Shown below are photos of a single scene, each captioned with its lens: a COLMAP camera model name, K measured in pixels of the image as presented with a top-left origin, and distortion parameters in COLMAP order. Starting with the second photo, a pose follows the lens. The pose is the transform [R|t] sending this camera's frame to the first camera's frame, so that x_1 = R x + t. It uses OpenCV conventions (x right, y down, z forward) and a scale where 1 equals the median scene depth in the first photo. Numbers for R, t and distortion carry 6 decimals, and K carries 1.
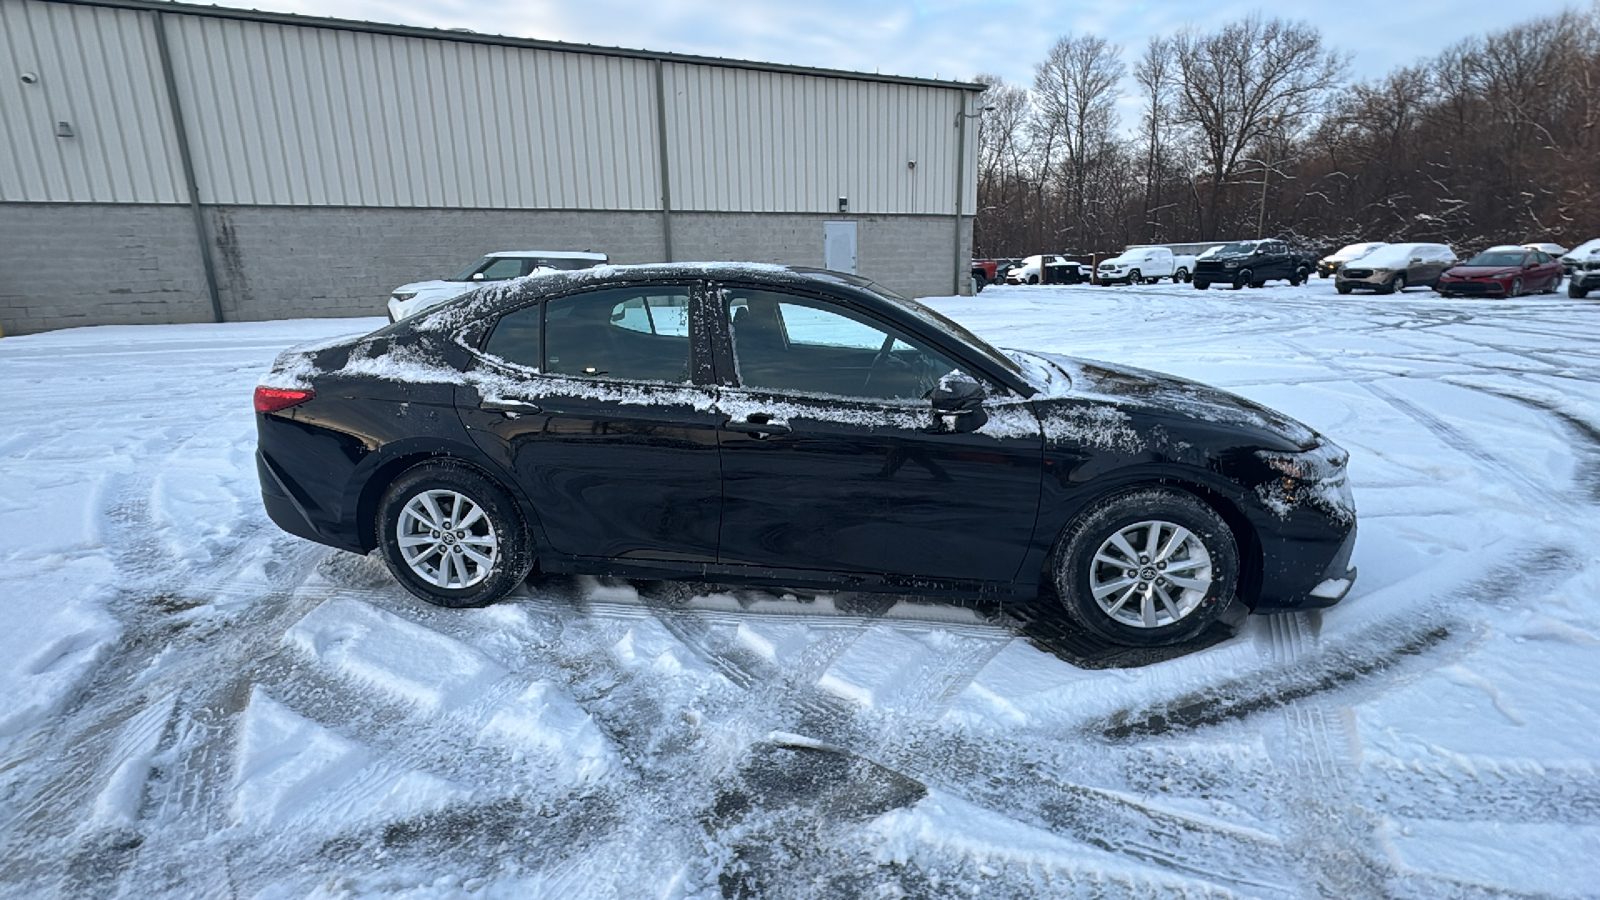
lens RADIAL K [[731.7, 0, 800.1], [0, 731.7, 452.1], [0, 0, 1]] dist [0.000075, 0.000219]
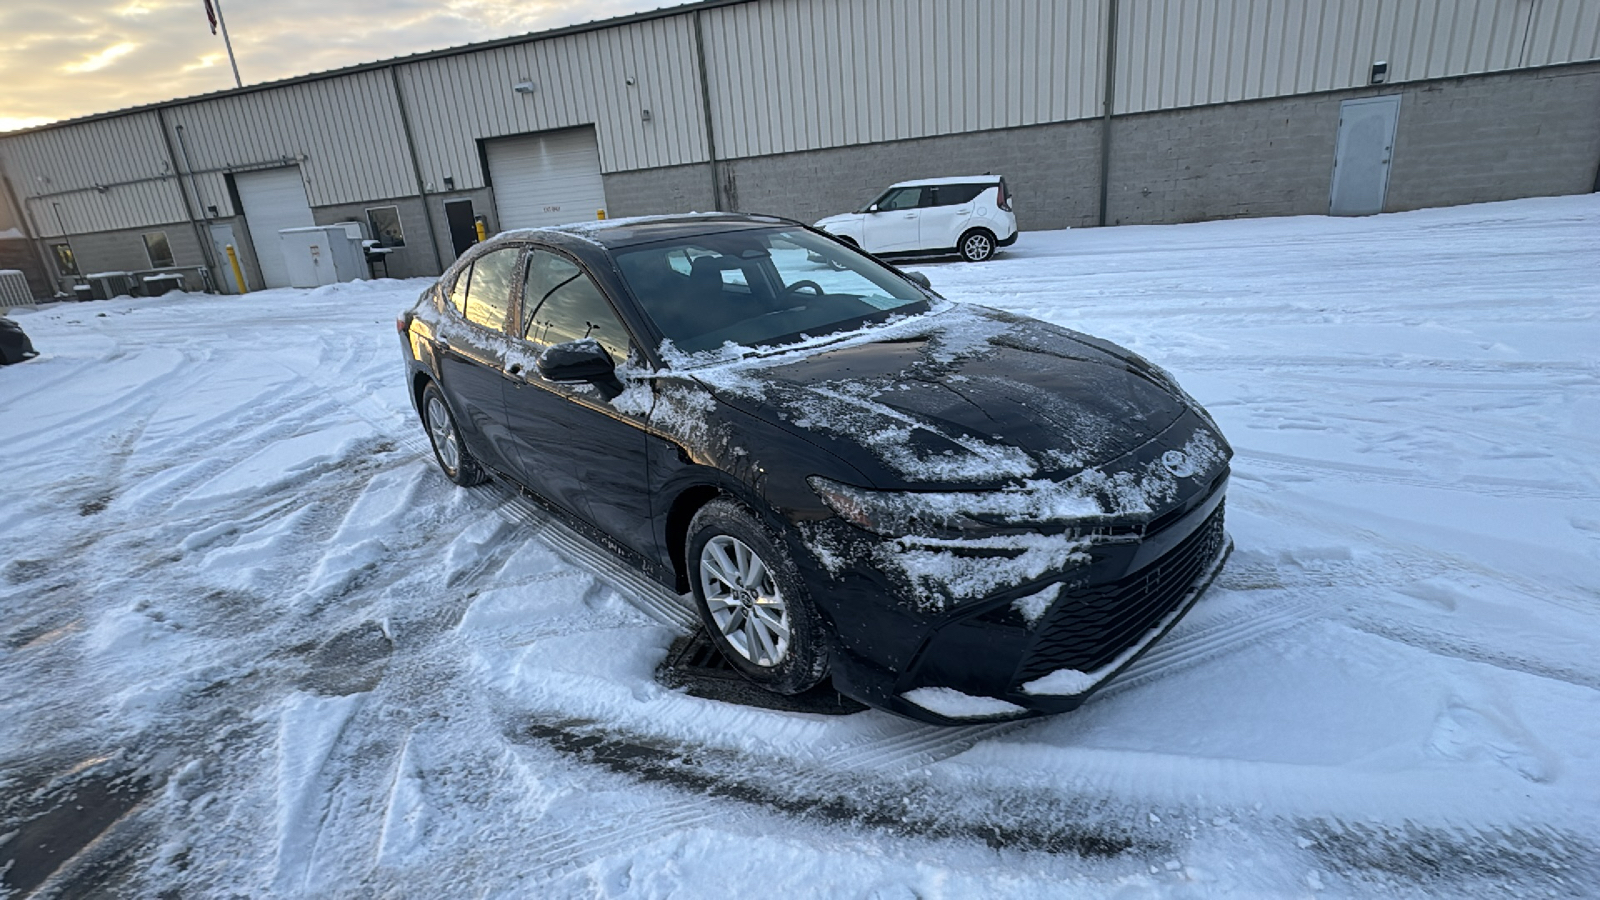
lens RADIAL K [[731.7, 0, 796.3], [0, 731.7, 454.5], [0, 0, 1]] dist [0.000075, 0.000219]
pose [[0.748422, 0.166550, -0.641970, 0.178010], [-0.095323, 0.984918, 0.144394, -0.020885], [0.656337, -0.046873, 0.753010, 0.073486]]
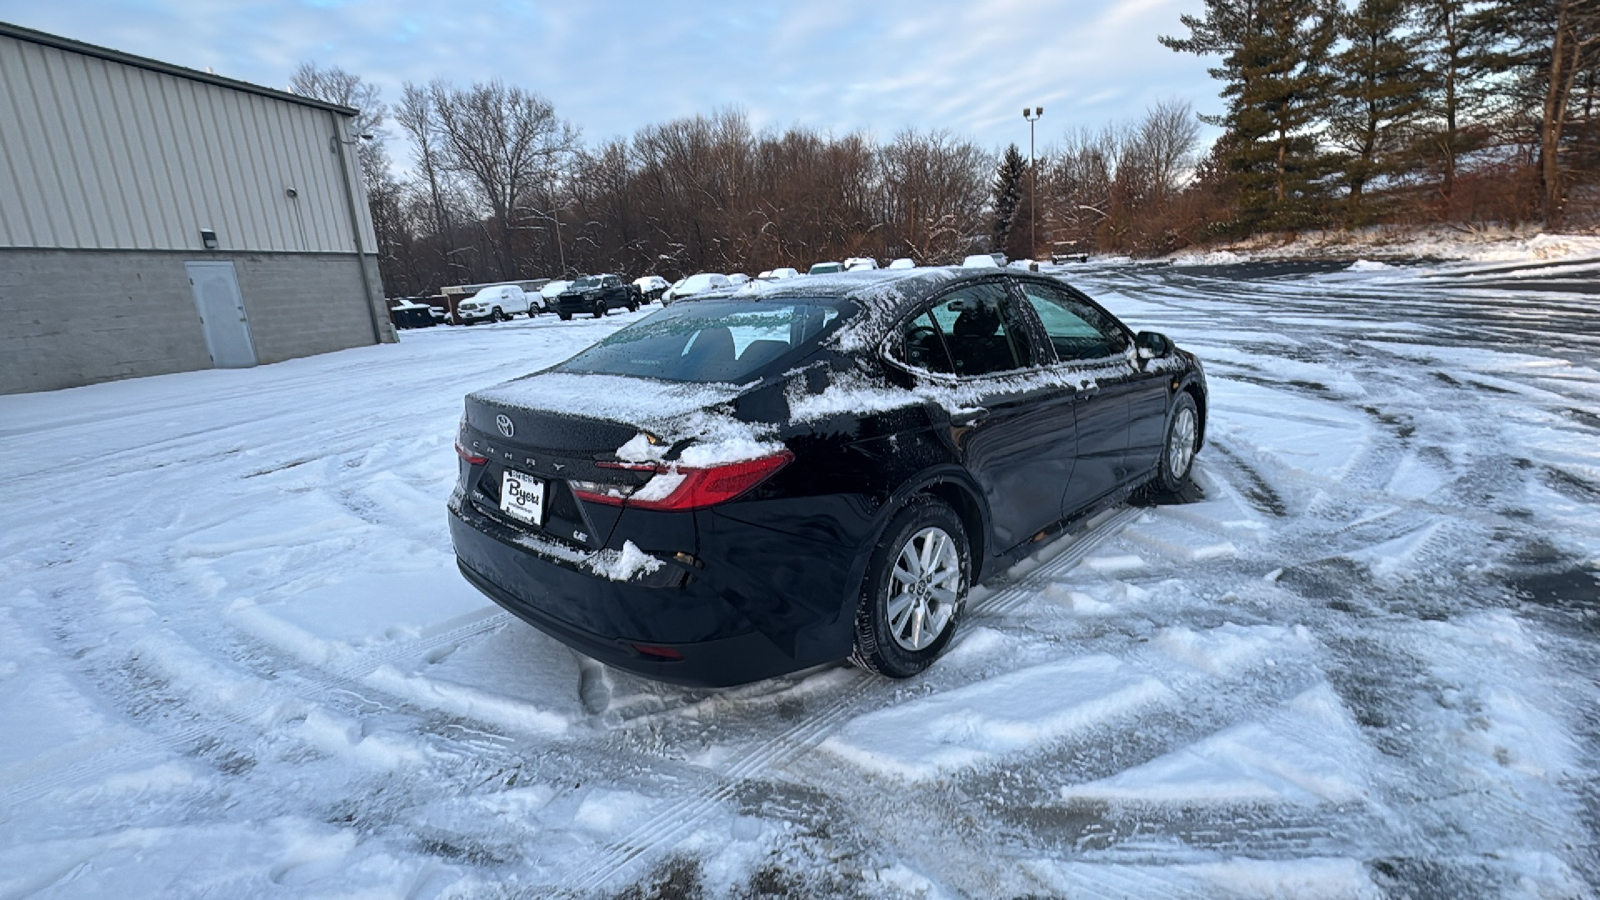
lens RADIAL K [[731.7, 0, 798.1], [0, 731.7, 451.5], [0, 0, 1]] dist [0.000075, 0.000219]
pose [[0.607876, -0.210286, 0.765680, -0.226649], [0.253235, 0.965282, 0.064060, -0.023888], [-0.752568, 0.154956, 0.640024, 0.103797]]
